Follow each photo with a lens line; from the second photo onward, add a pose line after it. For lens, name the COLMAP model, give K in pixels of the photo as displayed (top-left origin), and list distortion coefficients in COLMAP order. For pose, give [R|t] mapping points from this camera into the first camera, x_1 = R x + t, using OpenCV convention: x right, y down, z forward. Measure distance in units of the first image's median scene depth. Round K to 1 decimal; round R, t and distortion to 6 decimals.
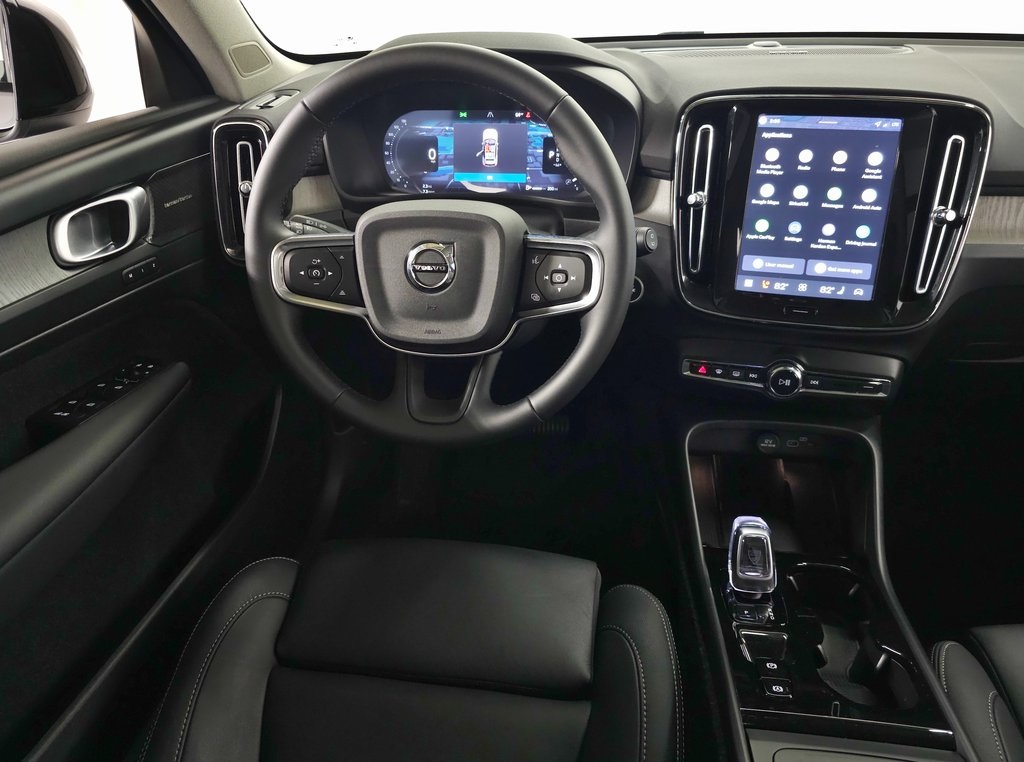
lens RADIAL K [[711.4, 0, 504.3], [0, 711.4, 388.9], [0, 0, 1]] dist [0.041485, -0.045798]
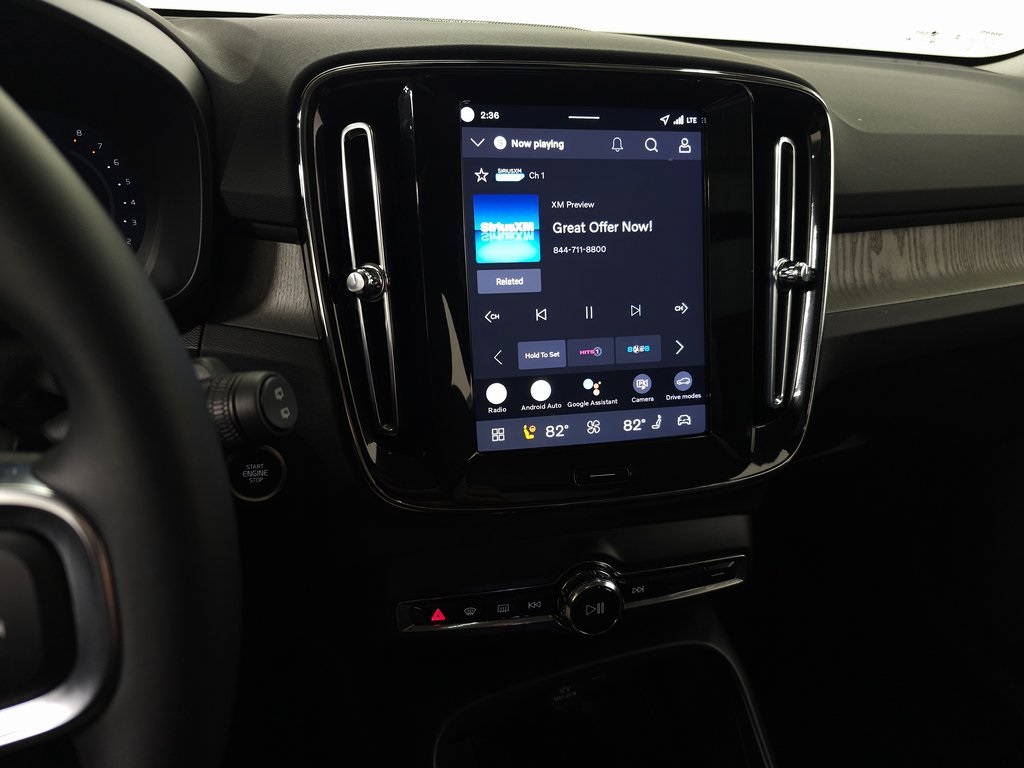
lens RADIAL K [[698.9, 0, 513.6], [0, 698.9, 379.0], [0, 0, 1]] dist [0.023306, -0.017129]
pose [[0.869000, -0.155145, 0.469860, 0.130985], [0.197046, 0.979537, -0.040997, -0.166408], [-0.453885, 0.128211, 0.881788, 0.570900]]
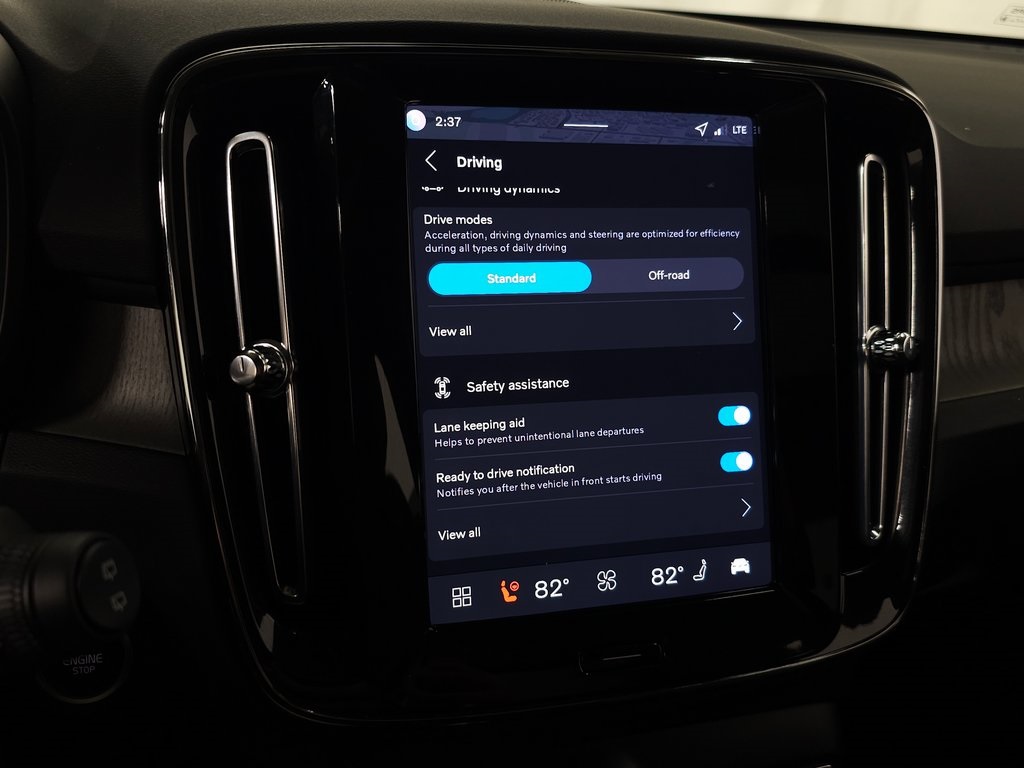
lens RADIAL K [[948.9, 0, 512.4], [0, 948.9, 378.1], [0, 0, 1]] dist [0.012671, 0.000000]
pose [[0.846265, -0.119118, 0.519275, 0.151642], [0.206425, 0.971860, -0.113474, -0.193547], [-0.491146, 0.203220, 0.847040, 0.613630]]
